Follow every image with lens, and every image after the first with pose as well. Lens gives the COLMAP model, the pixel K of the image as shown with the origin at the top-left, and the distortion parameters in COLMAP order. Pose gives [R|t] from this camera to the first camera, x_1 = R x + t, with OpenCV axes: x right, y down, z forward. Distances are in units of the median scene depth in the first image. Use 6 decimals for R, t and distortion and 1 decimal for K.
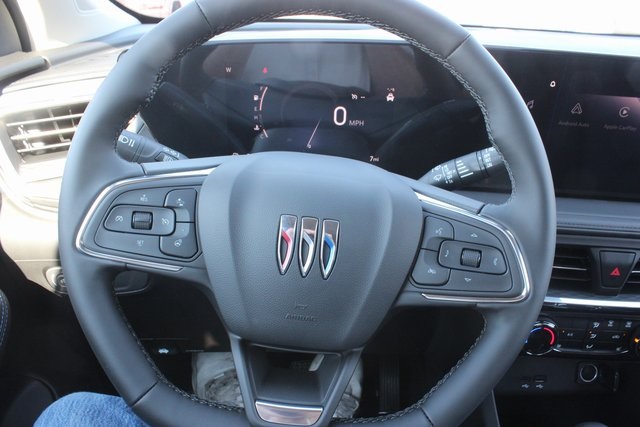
lens RADIAL K [[493.5, 0, 320.5], [0, 493.5, 202.4], [0, 0, 1]] dist [-0.147140, 0.090517]
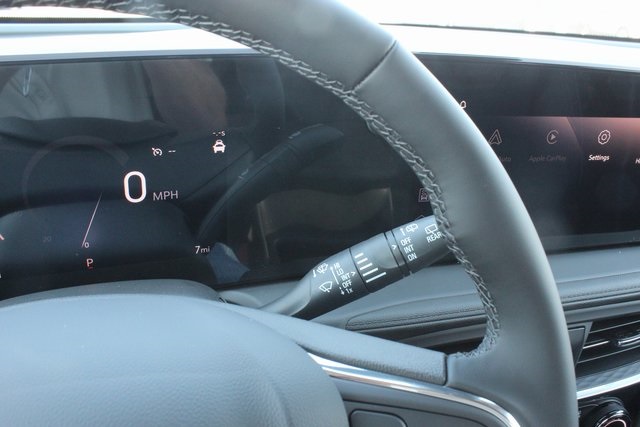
lens RADIAL K [[565.0, 0, 320.0], [0, 565.0, 213.5], [0, 0, 1]] dist [-0.103848, 0.002821]
pose [[0.928516, -0.122638, 0.350455, 0.008695], [0.129939, 0.991518, 0.002704, -0.123610], [-0.347814, 0.043027, 0.936576, 0.334352]]
